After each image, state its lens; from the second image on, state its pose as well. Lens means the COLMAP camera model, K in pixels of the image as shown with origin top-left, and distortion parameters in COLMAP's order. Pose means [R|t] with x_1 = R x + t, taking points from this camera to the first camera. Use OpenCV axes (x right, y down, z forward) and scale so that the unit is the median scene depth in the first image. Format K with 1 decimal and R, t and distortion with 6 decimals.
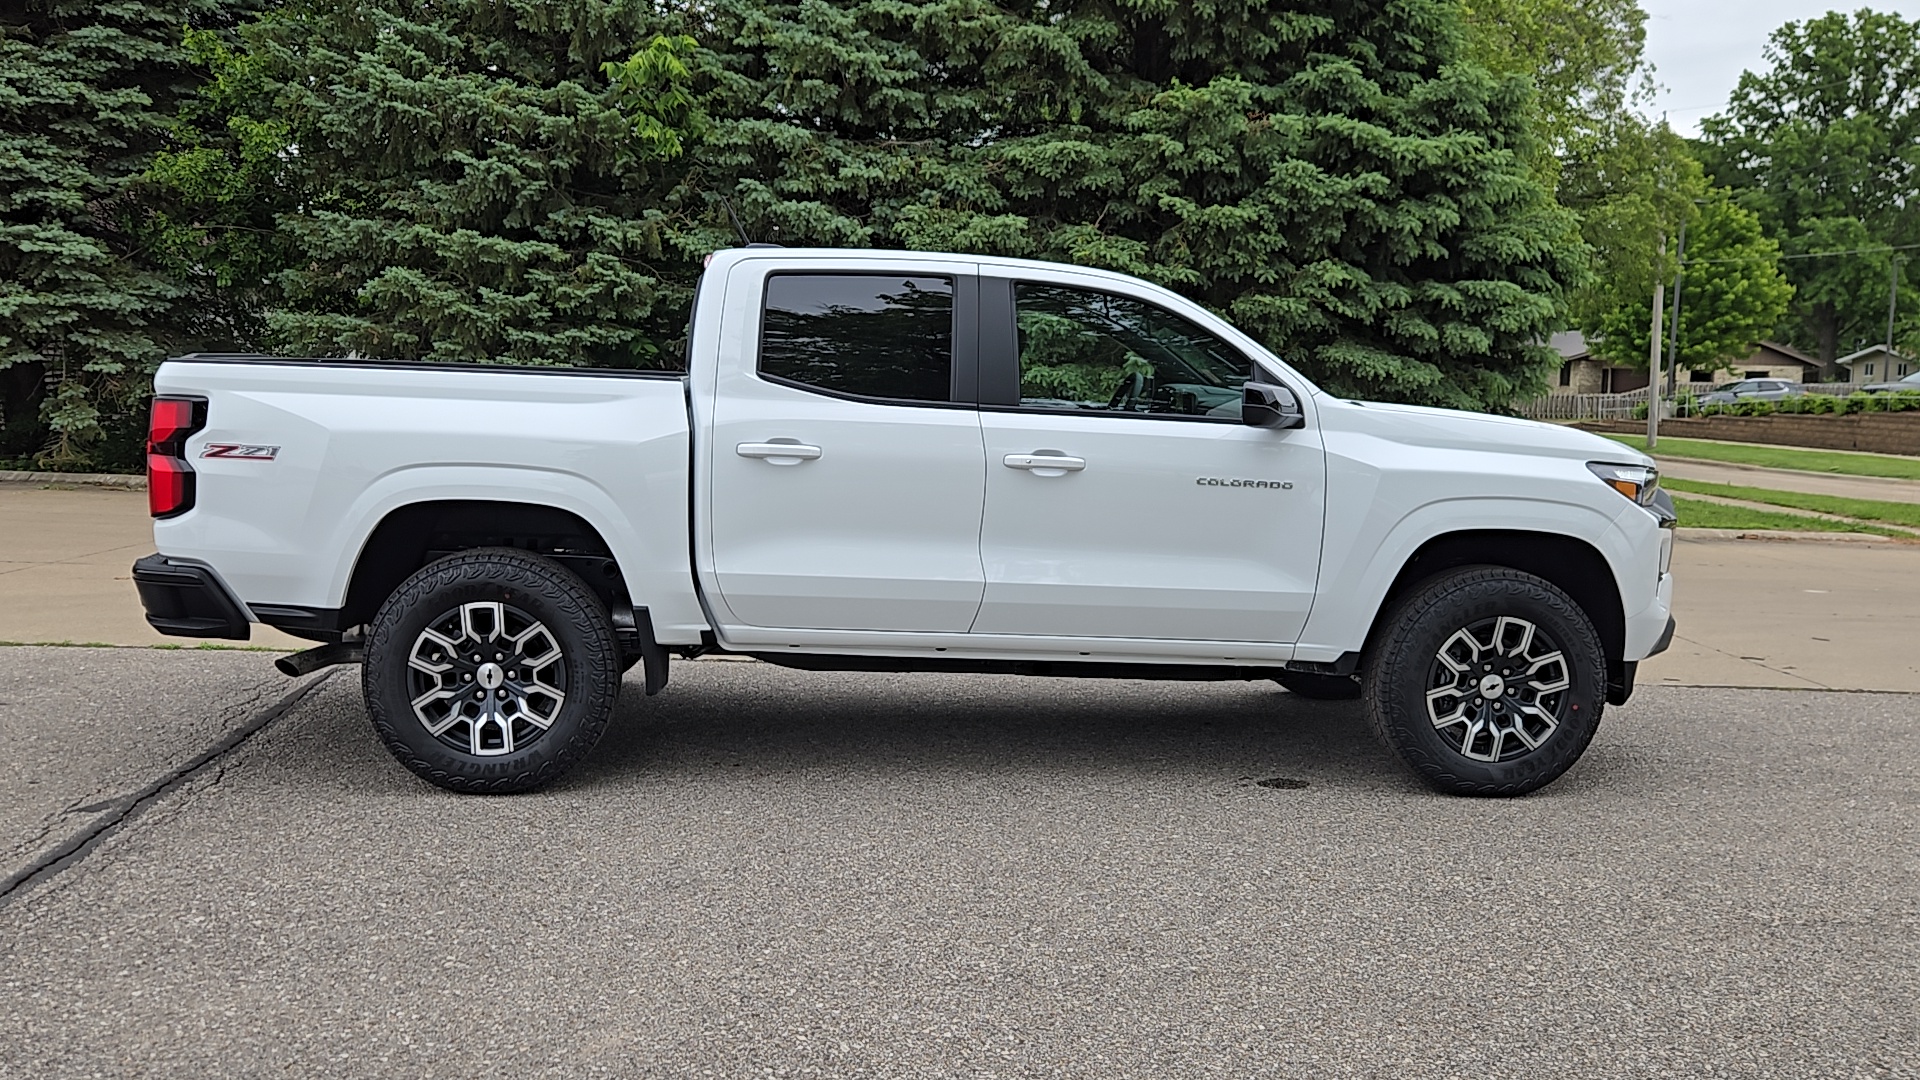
lens RADIAL K [[1602.1, 0, 955.3], [0, 1602.1, 529.3], [0, 0, 1]] dist [0.013929, -0.007166]
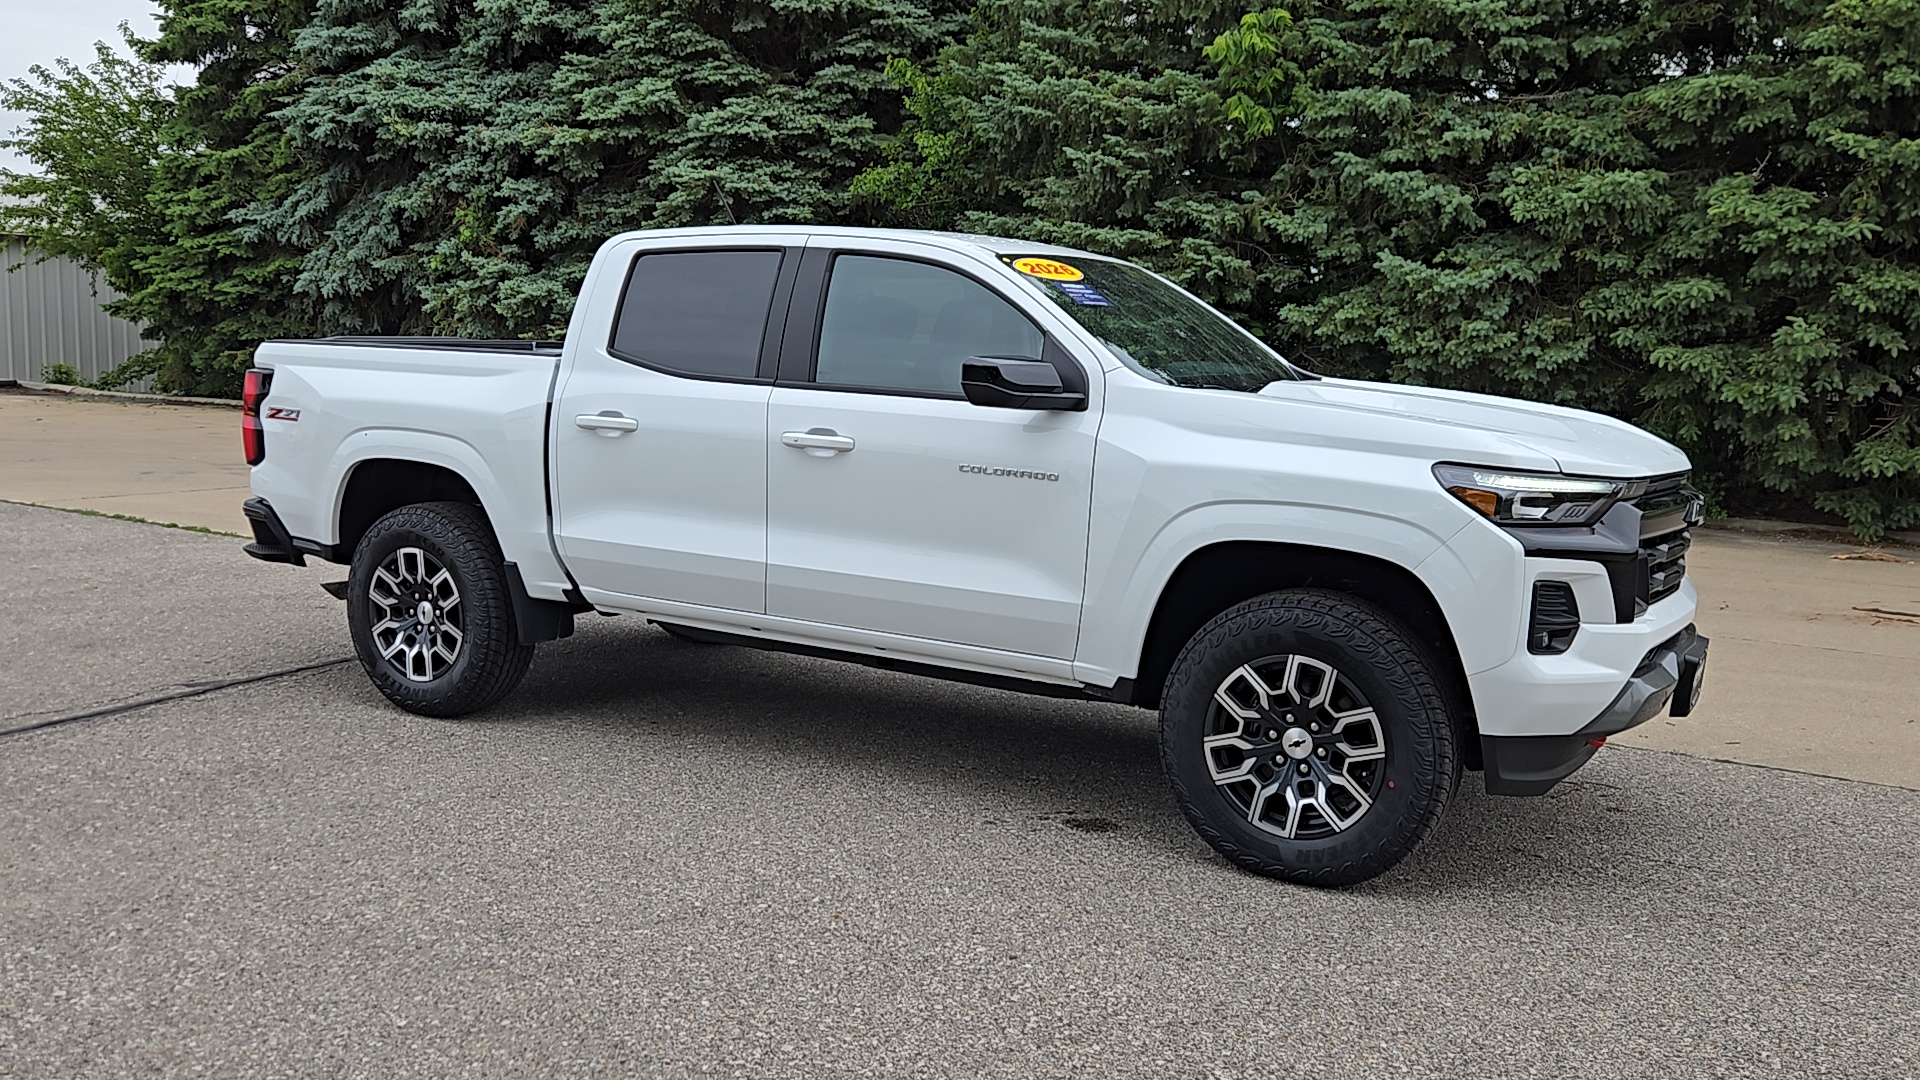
lens RADIAL K [[1594.8, 0, 953.6], [0, 1594.8, 535.5], [0, 0, 1]] dist [0.013722, 0.002211]
pose [[0.817422, 0.061150, -0.572785, 0.646918], [-0.055068, 0.998091, 0.027968, -0.016564], [0.573402, 0.008680, 0.819228, 0.262920]]
